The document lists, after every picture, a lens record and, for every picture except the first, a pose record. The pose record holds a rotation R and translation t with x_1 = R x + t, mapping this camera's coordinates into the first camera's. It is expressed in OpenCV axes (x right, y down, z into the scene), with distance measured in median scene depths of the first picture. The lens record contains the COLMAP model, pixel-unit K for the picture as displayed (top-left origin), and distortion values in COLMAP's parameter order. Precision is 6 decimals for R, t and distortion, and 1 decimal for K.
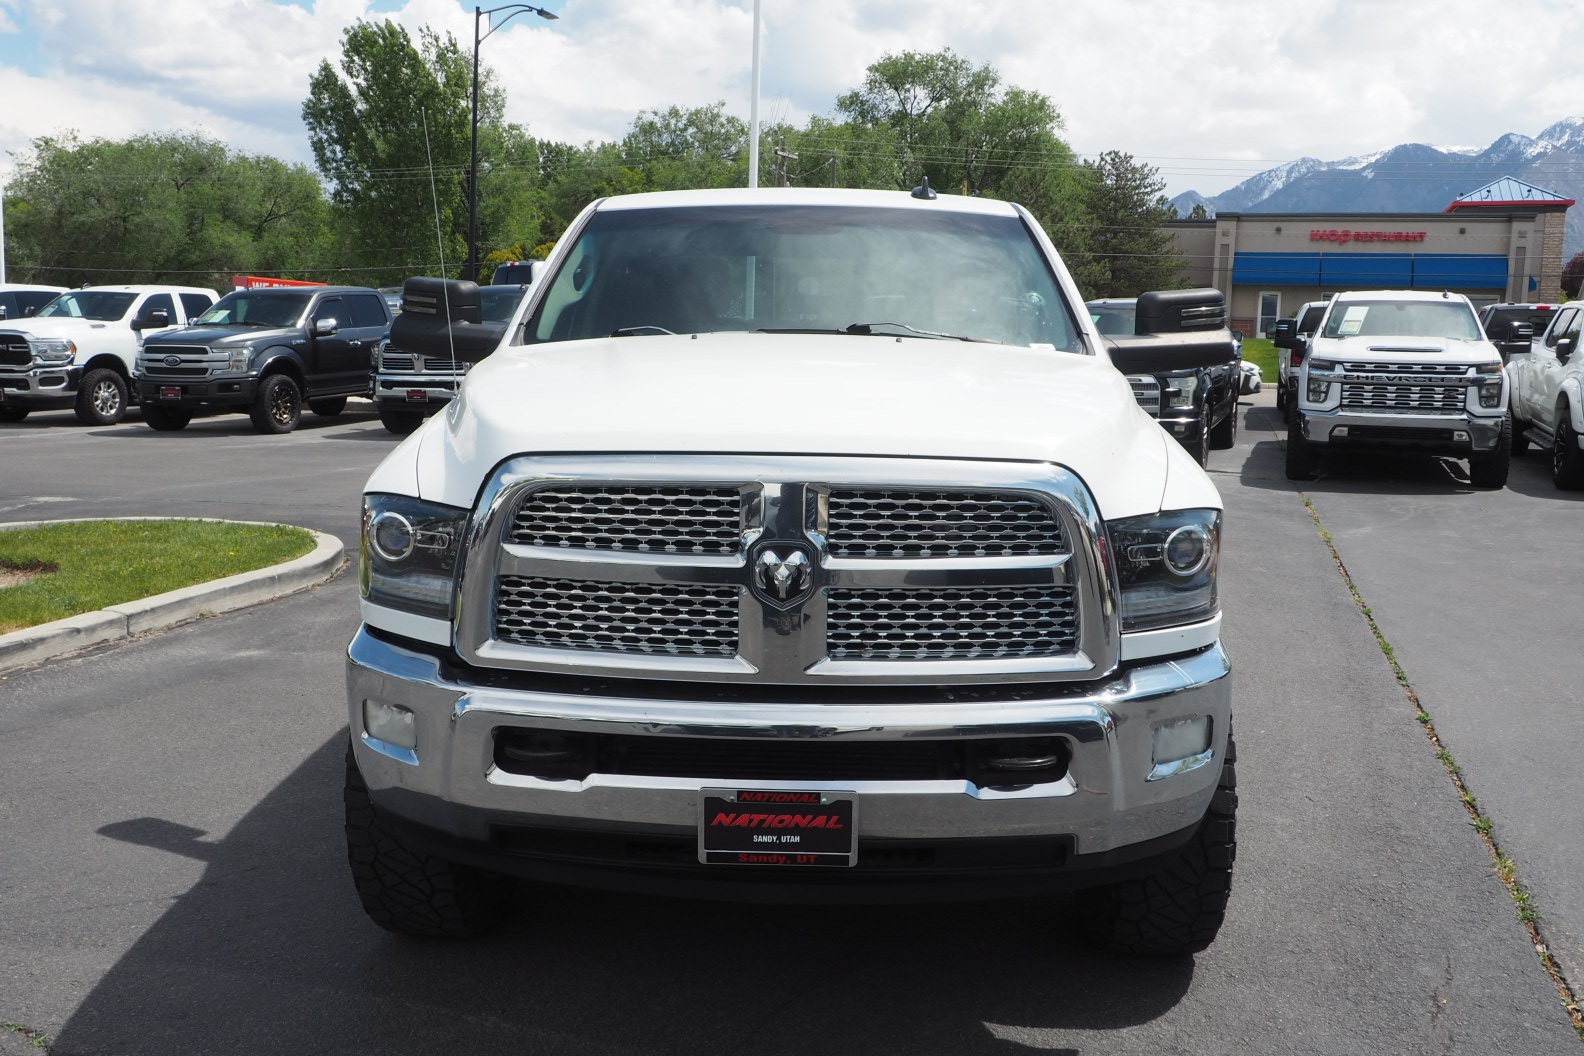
lens RADIAL K [[1484.0, 0, 792.0], [0, 1484.0, 528.0], [0, 0, 1]] dist [-0.014416, 0.000294]
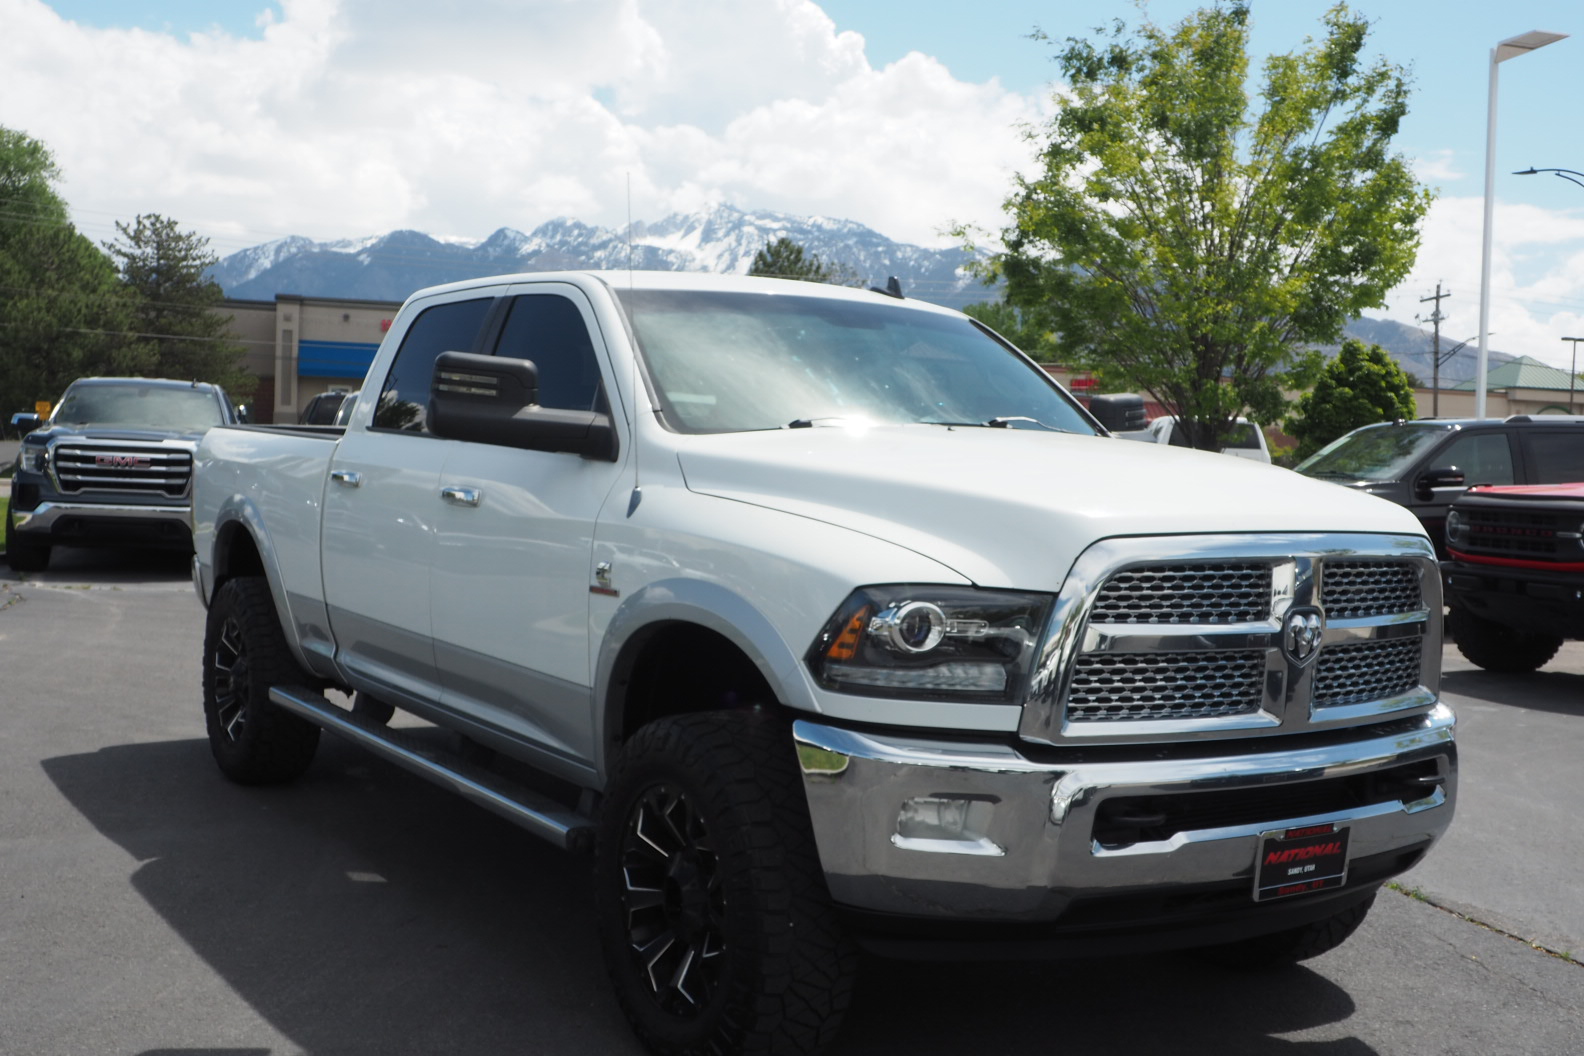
lens RADIAL K [[1701.5, 0, 813.9], [0, 1701.5, 559.7], [0, 0, 1]] dist [0.007406, -0.025916]
pose [[0.813188, -0.027305, 0.581360, -0.638103], [0.059612, 0.997553, -0.036531, -0.001341], [-0.578940, 0.064363, 0.812826, 0.083659]]
